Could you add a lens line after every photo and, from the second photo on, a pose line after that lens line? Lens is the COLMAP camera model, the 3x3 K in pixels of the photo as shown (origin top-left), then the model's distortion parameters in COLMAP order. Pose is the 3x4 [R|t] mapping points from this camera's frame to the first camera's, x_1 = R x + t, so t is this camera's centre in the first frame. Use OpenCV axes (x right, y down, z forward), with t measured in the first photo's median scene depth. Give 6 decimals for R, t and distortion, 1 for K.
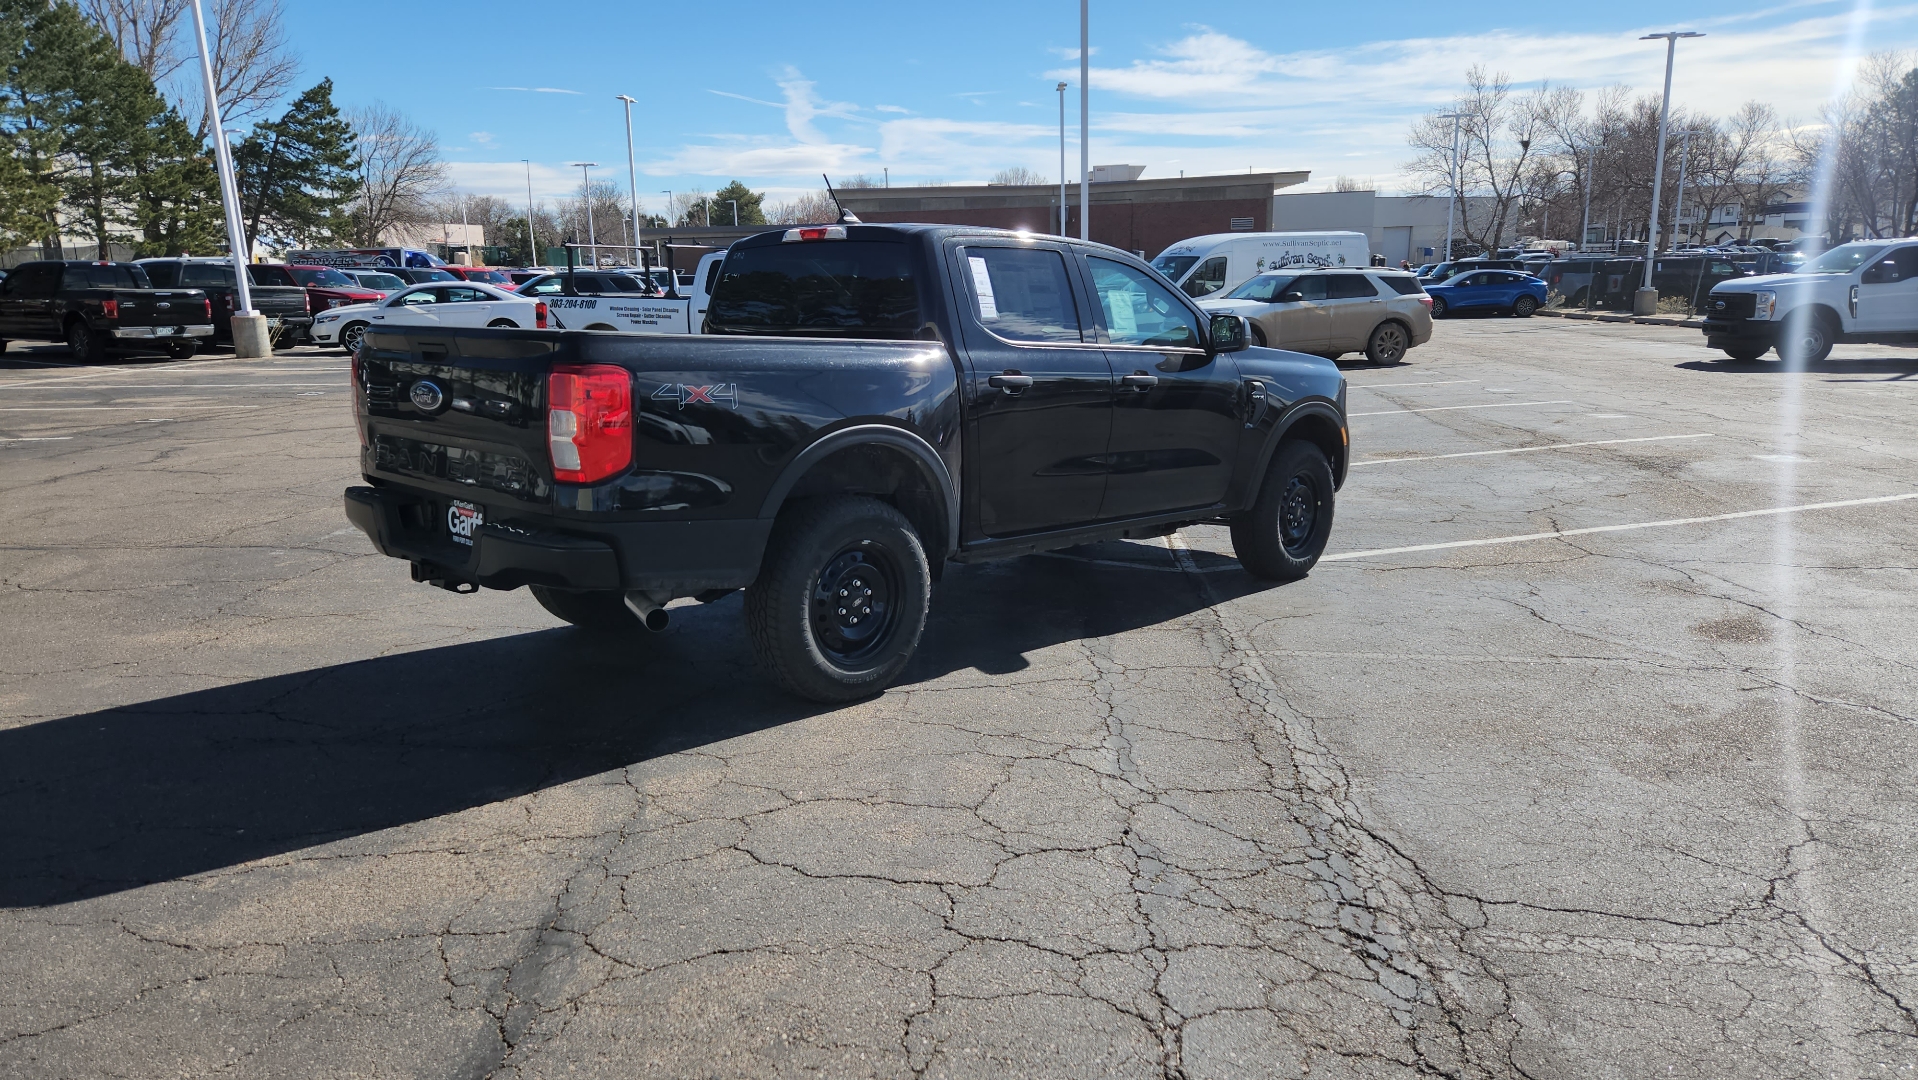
lens RADIAL K [[1253.3, 0, 927.7], [0, 1253.3, 551.8], [0, 0, 1]] dist [0.079605, -0.065890]
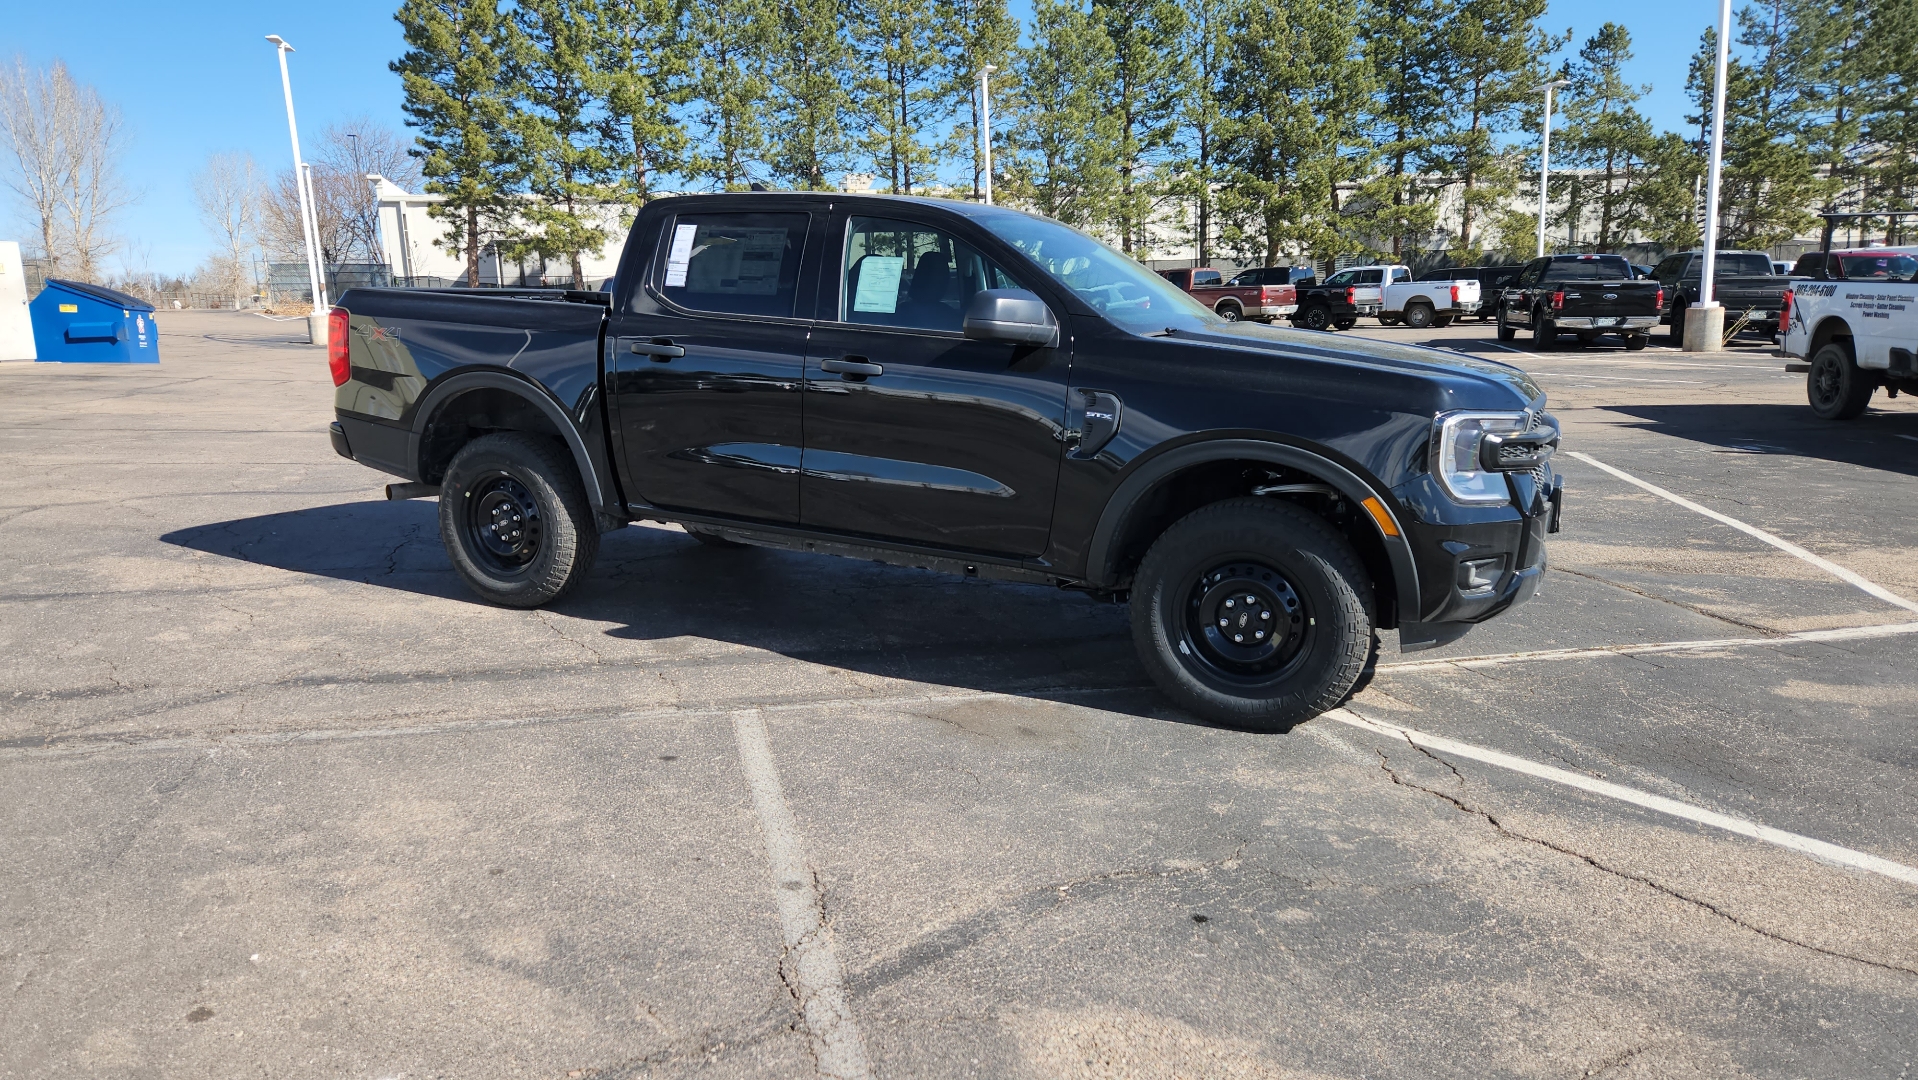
lens RADIAL K [[1270.8, 0, 930.3], [0, 1270.8, 530.0], [0, 0, 1]] dist [0.075544, -0.058956]
pose [[0.323713, 0.178331, -0.929197, 0.204712], [-0.193231, 0.973839, 0.119581, -0.029933], [0.926214, 0.140839, 0.349704, 0.163269]]
